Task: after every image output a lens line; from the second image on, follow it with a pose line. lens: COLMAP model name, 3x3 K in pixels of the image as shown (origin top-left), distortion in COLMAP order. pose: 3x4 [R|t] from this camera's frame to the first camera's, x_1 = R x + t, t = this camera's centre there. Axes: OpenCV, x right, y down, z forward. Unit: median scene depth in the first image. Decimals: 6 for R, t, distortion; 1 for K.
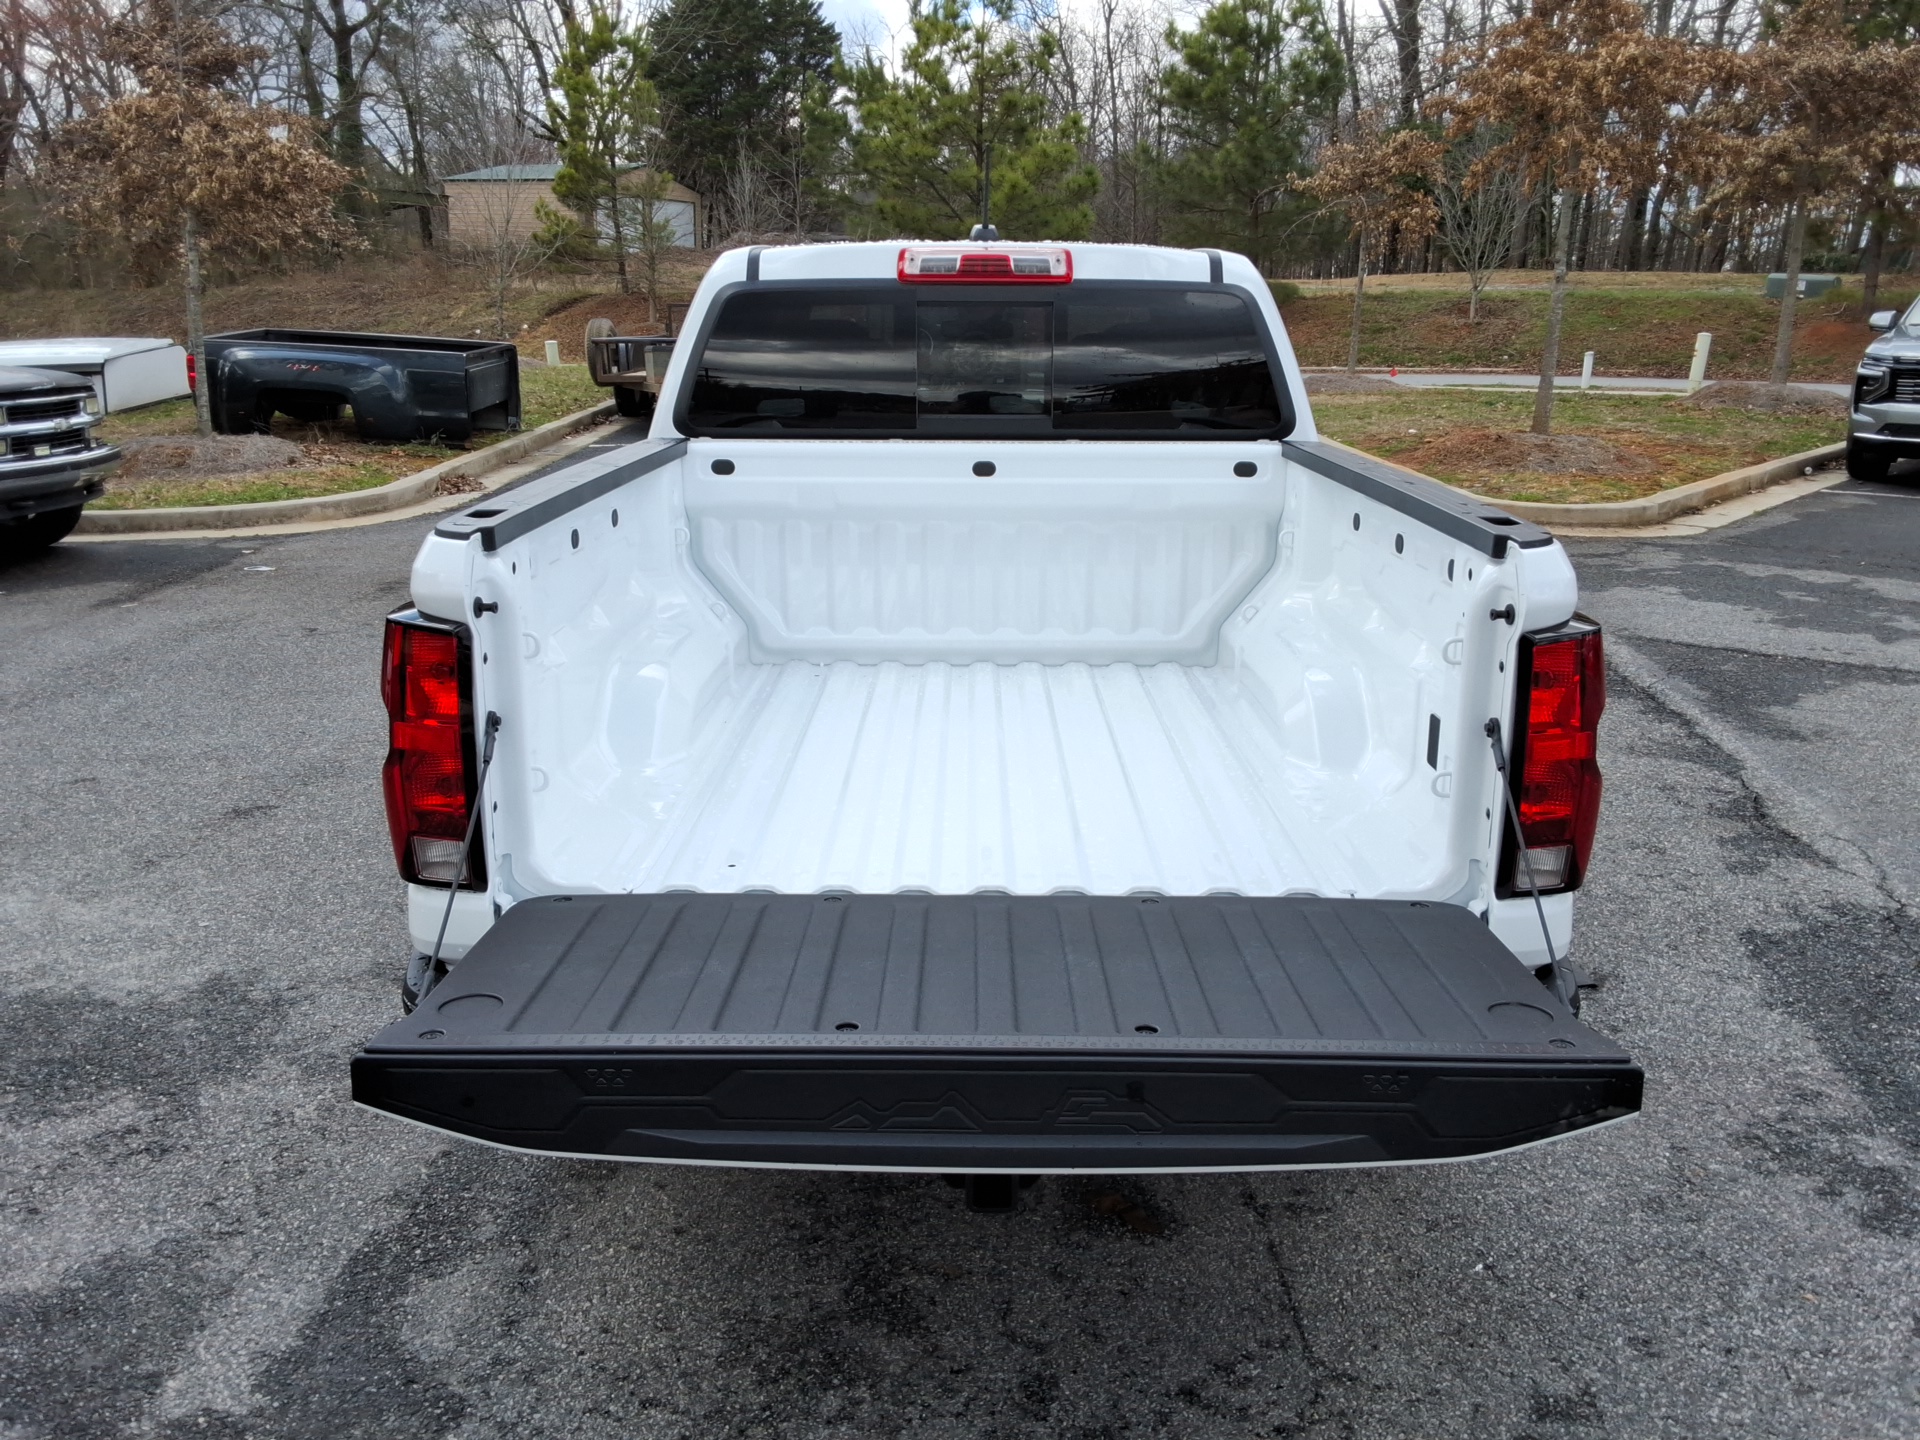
lens RADIAL K [[1542.5, 0, 987.4], [0, 1542.5, 682.1], [0, 0, 1]] dist [0.101396, -0.158298]
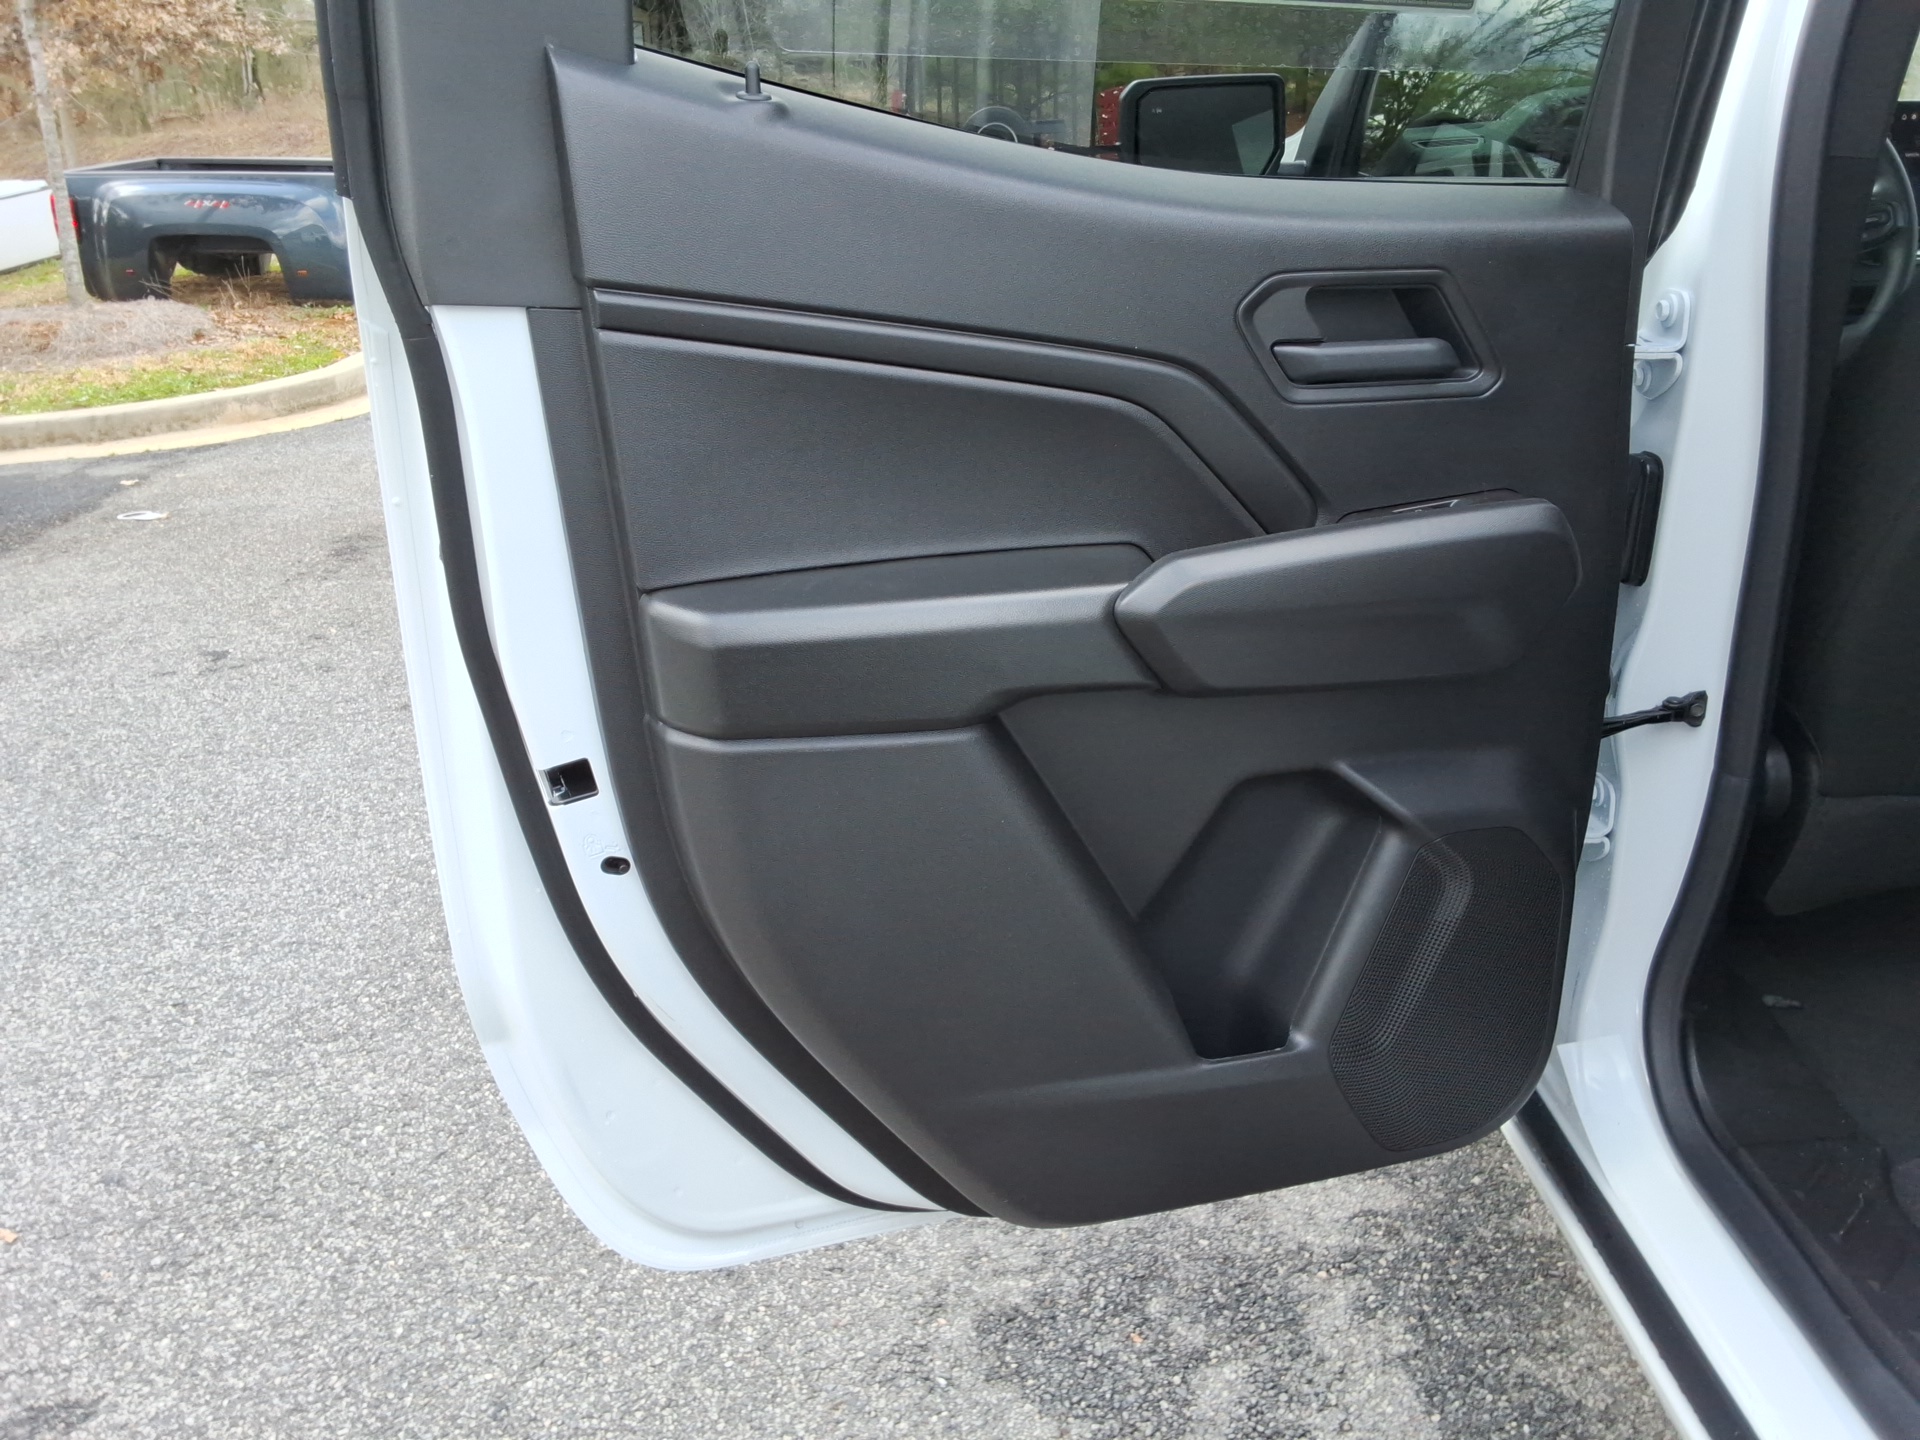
lens RADIAL K [[1542.5, 0, 982.0], [0, 1542.5, 686.8], [0, 0, 1]] dist [0.101396, -0.158298]
pose [[0.999043, -0.042348, 0.010940, -0.107091], [0.040982, 0.993718, 0.104142, -0.044234], [-0.015282, -0.103594, 0.994502, 0.282371]]
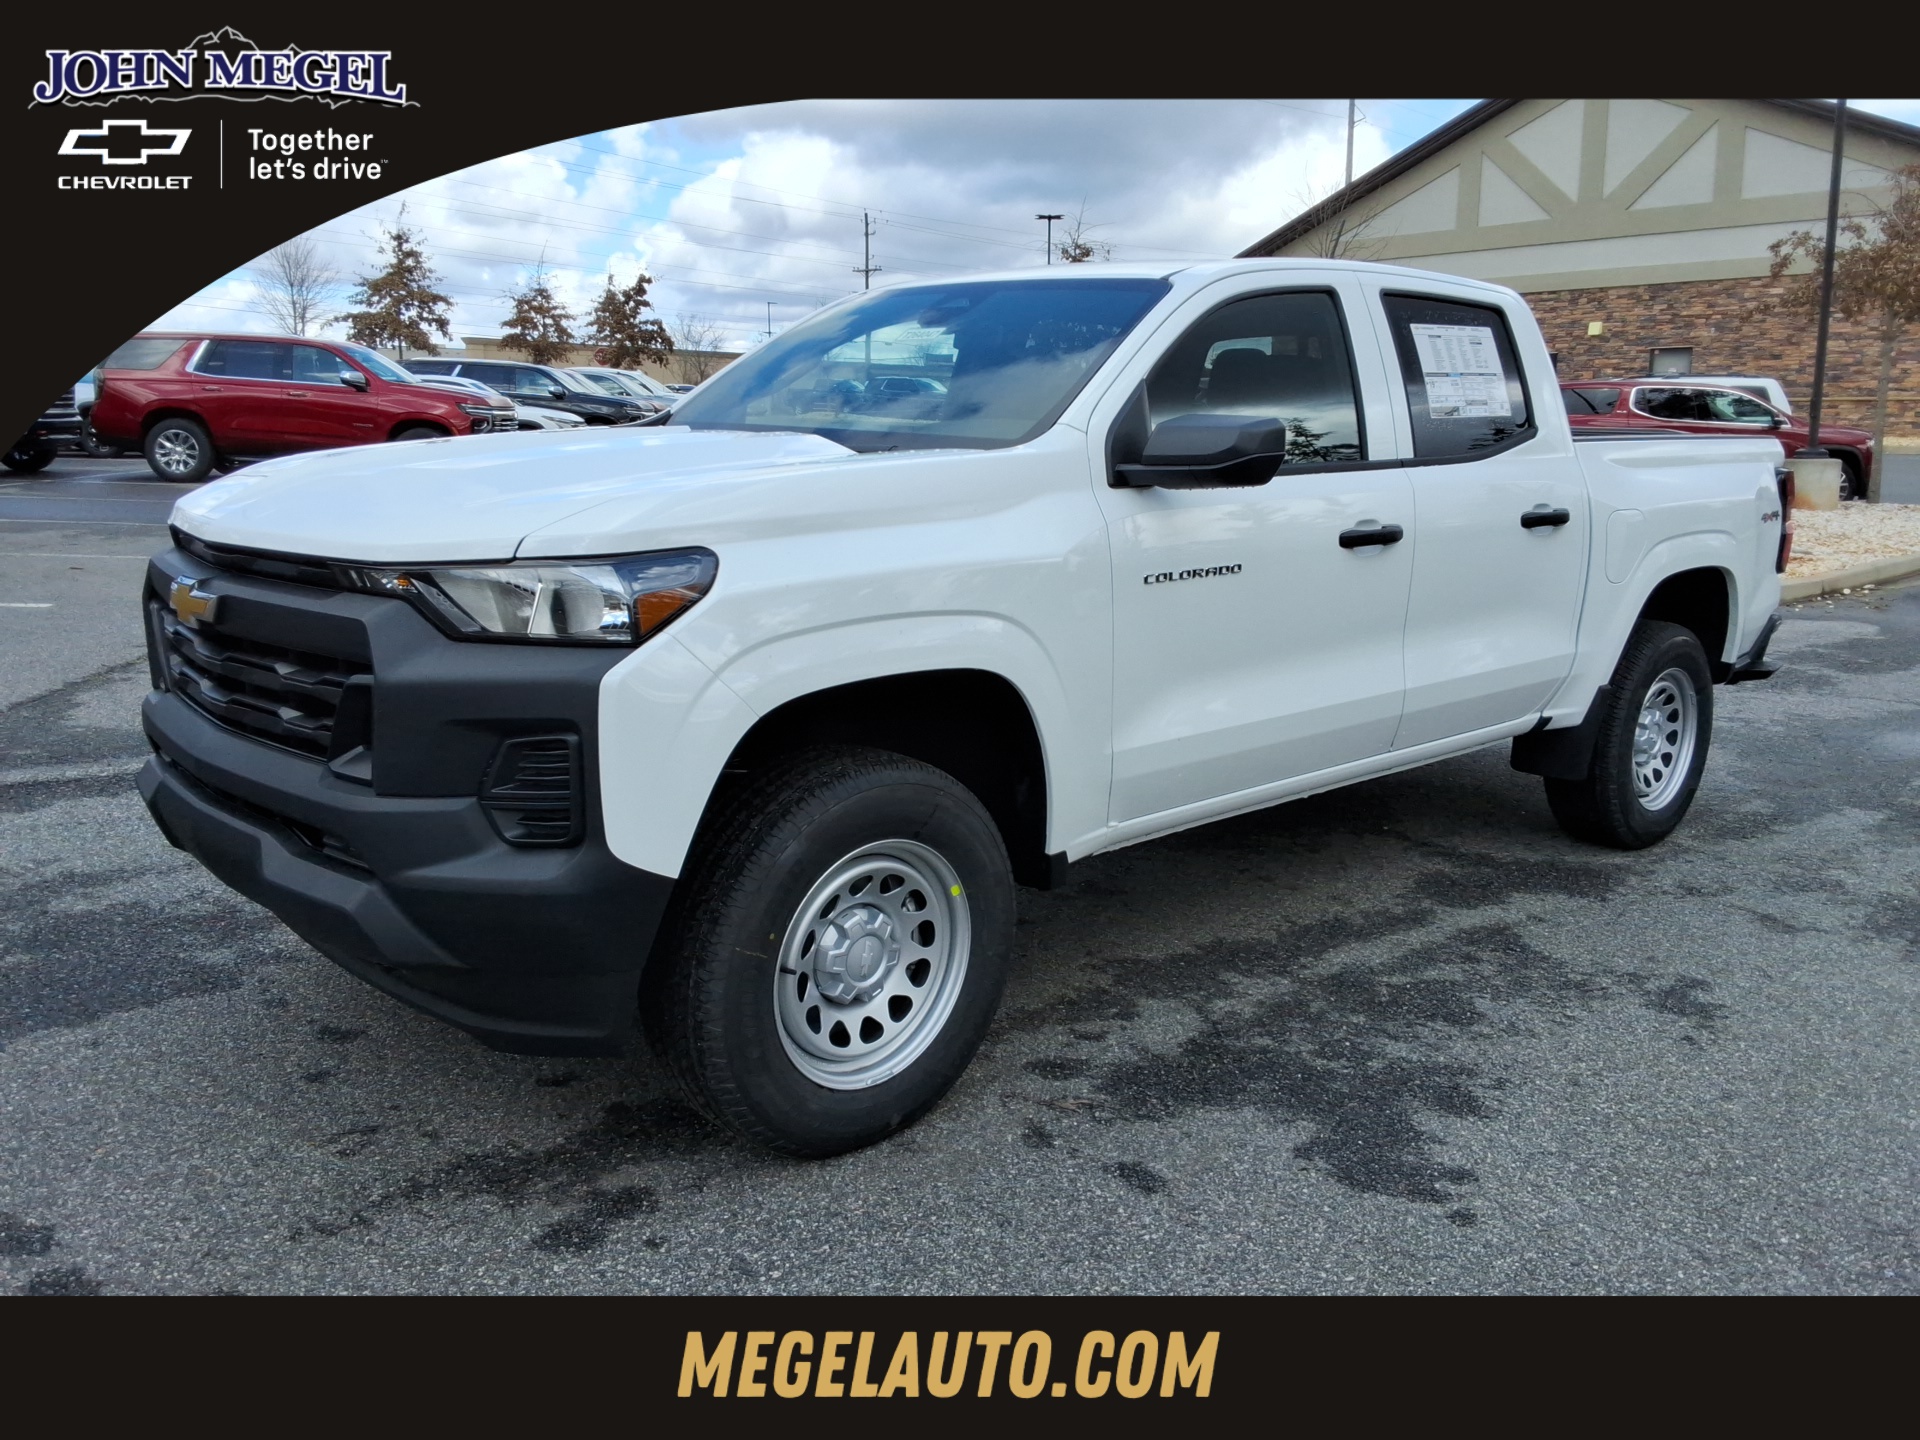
lens RADIAL K [[1542.5, 0, 965.1], [0, 1542.5, 690.8], [0, 0, 1]] dist [0.101396, -0.158298]
pose [[-0.673111, -0.160209, 0.721980, -0.246088], [0.144274, 0.929049, 0.340666, -0.139479], [-0.725332, 0.333469, -0.602239, 0.649699]]
